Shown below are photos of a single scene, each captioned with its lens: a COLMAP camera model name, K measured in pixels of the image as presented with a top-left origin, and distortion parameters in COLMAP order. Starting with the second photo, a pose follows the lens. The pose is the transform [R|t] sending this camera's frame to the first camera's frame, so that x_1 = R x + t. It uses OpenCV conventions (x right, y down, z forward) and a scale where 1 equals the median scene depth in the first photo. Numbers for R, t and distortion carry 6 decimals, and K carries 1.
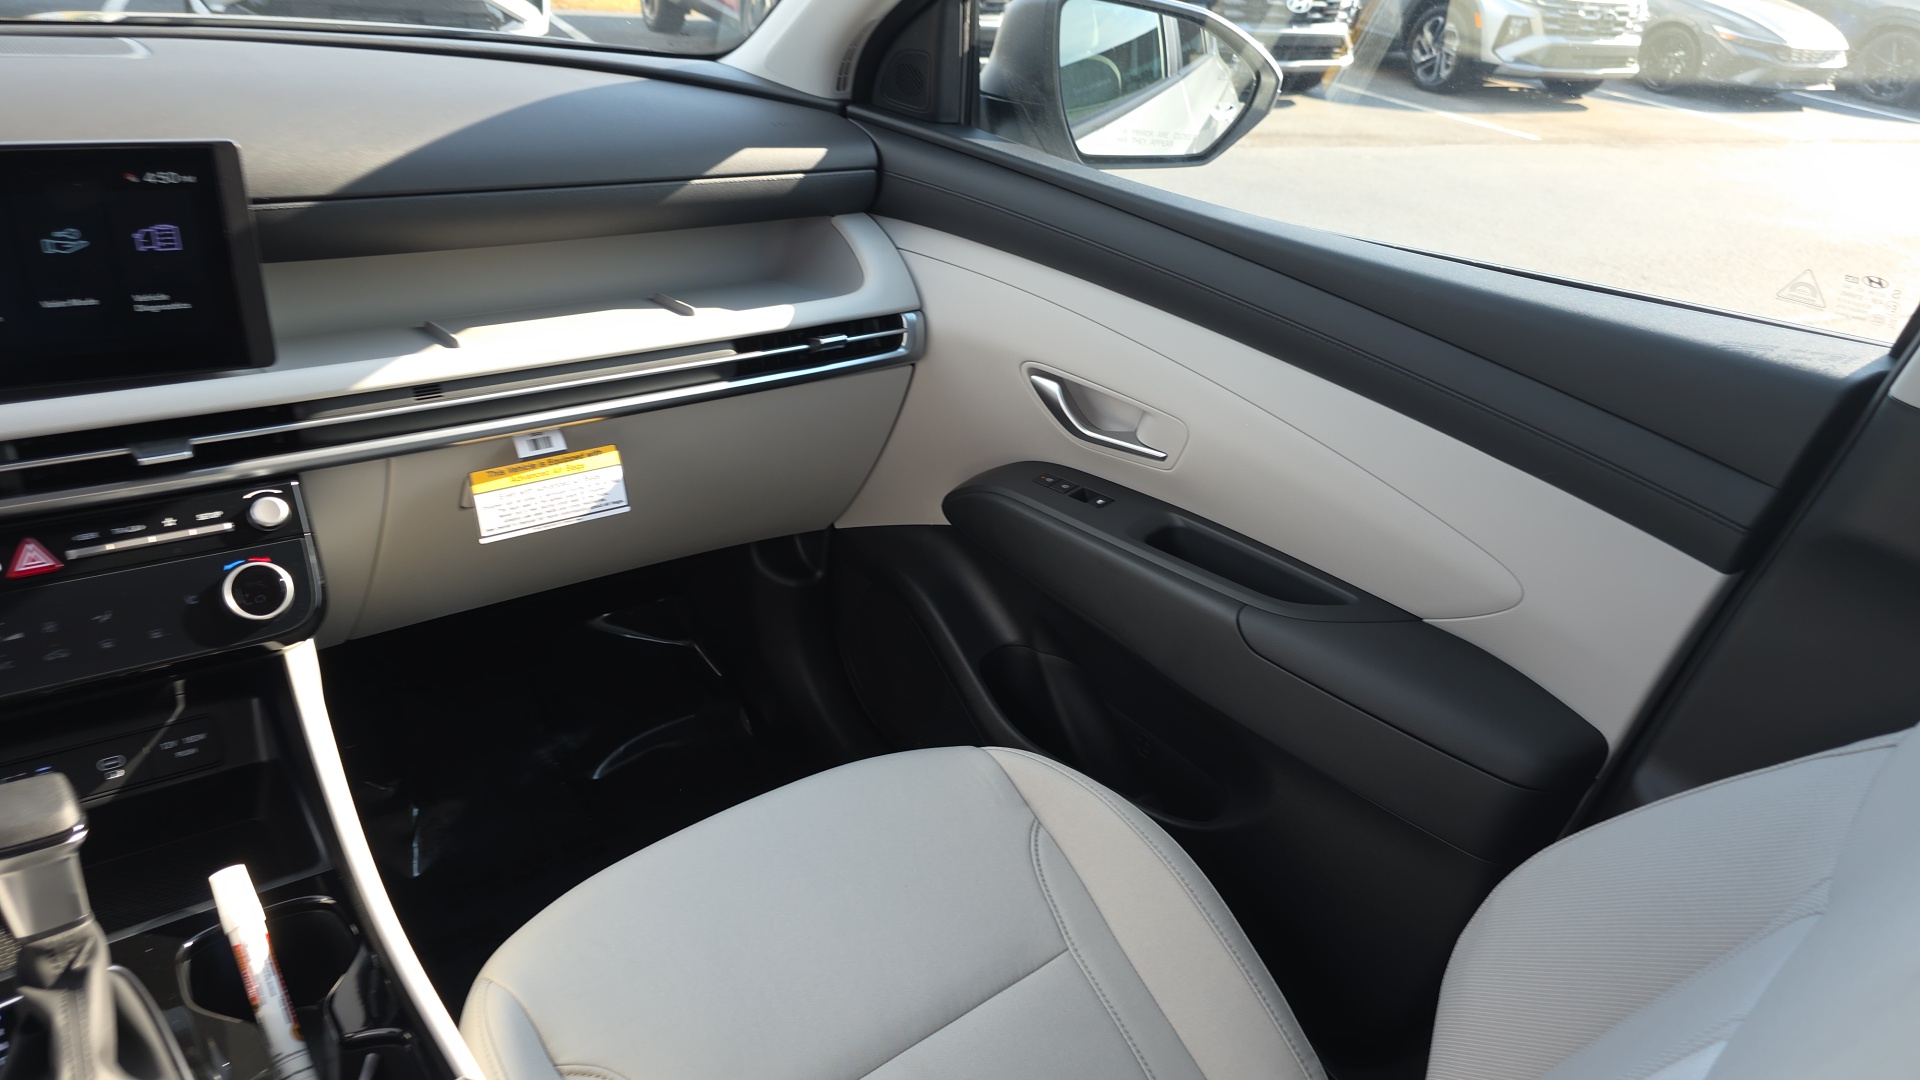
lens RADIAL K [[1331.2, 0, 997.1], [0, 1331.2, 529.1], [0, 0, 1]] dist [0.007203, -0.003250]
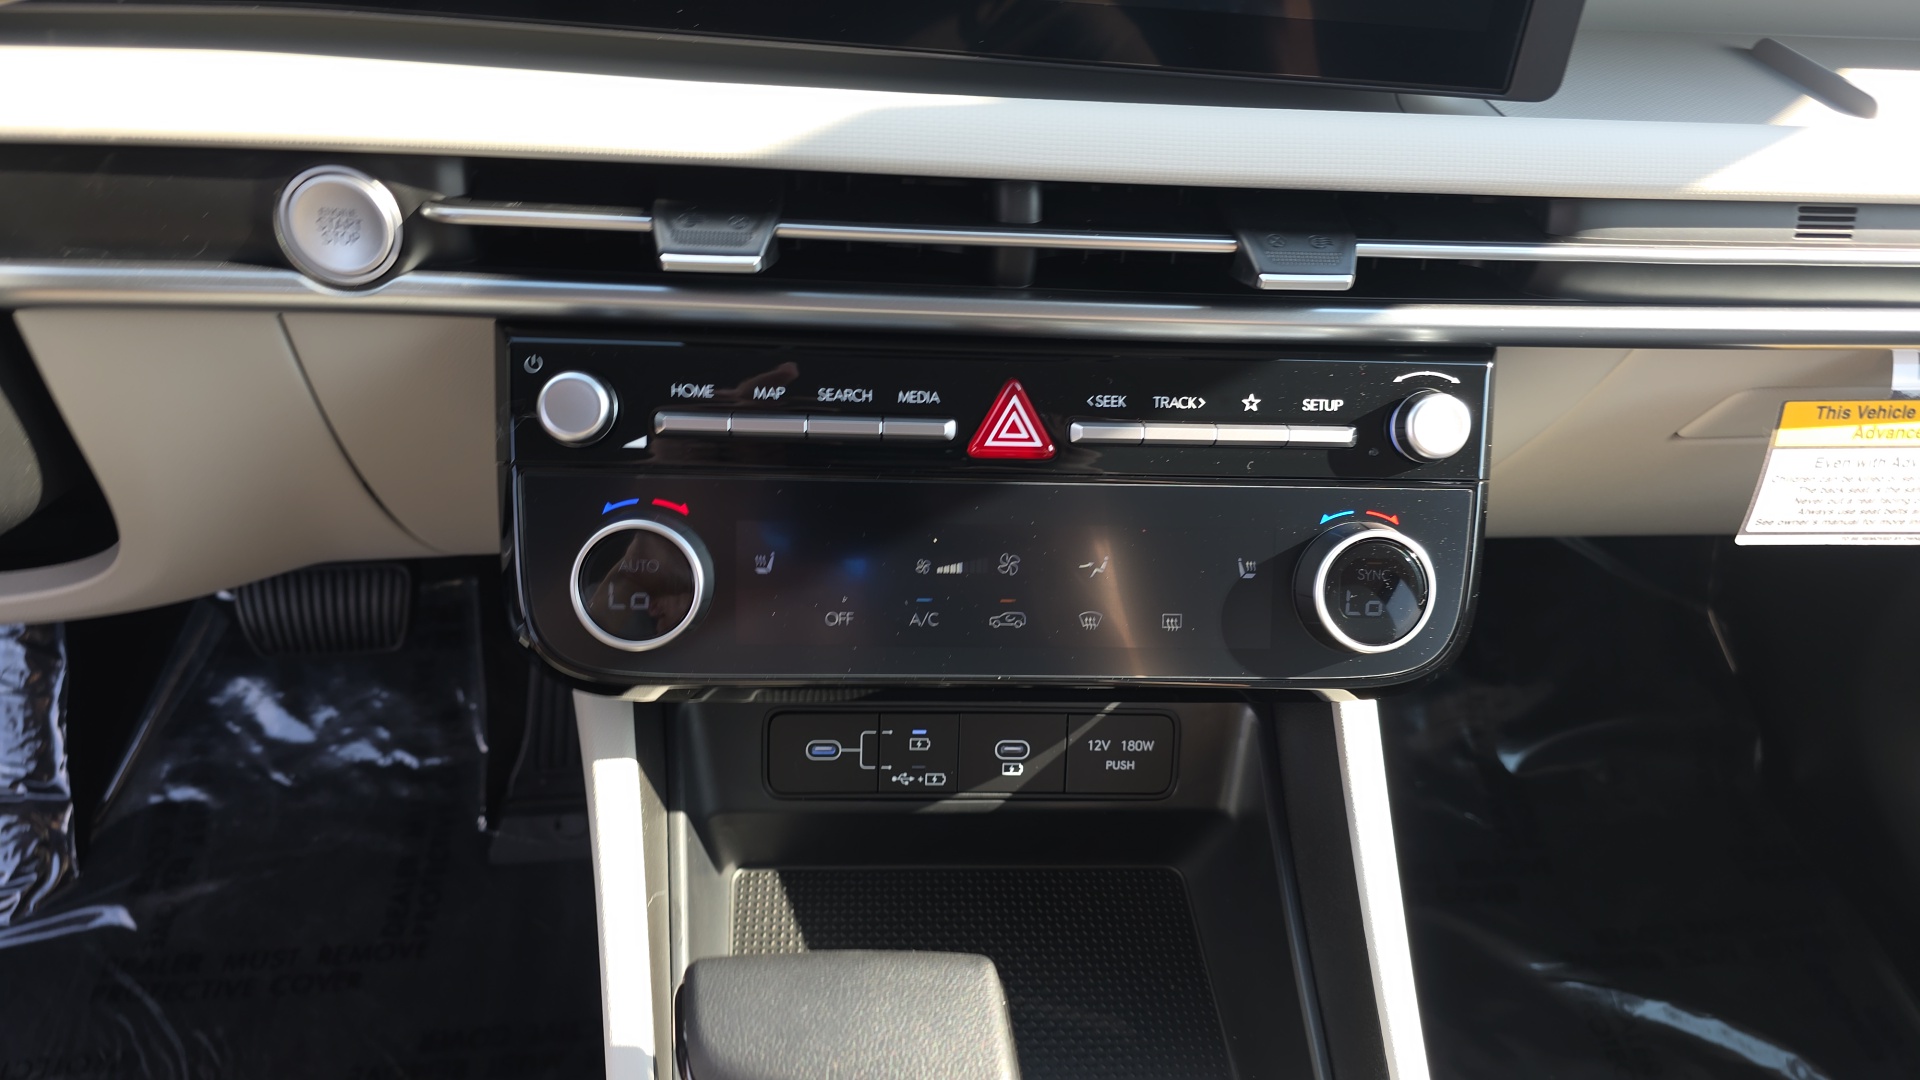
lens RADIAL K [[1327.4, 0, 959.6], [0, 1327.4, 565.7], [0, 0, 1]] dist [0.054055, -0.076631]
pose [[0.827866, 0.342034, -0.444579, -0.400117], [-0.233320, 0.930737, 0.281585, -0.052146], [0.510098, -0.129385, 0.850329, 0.447065]]
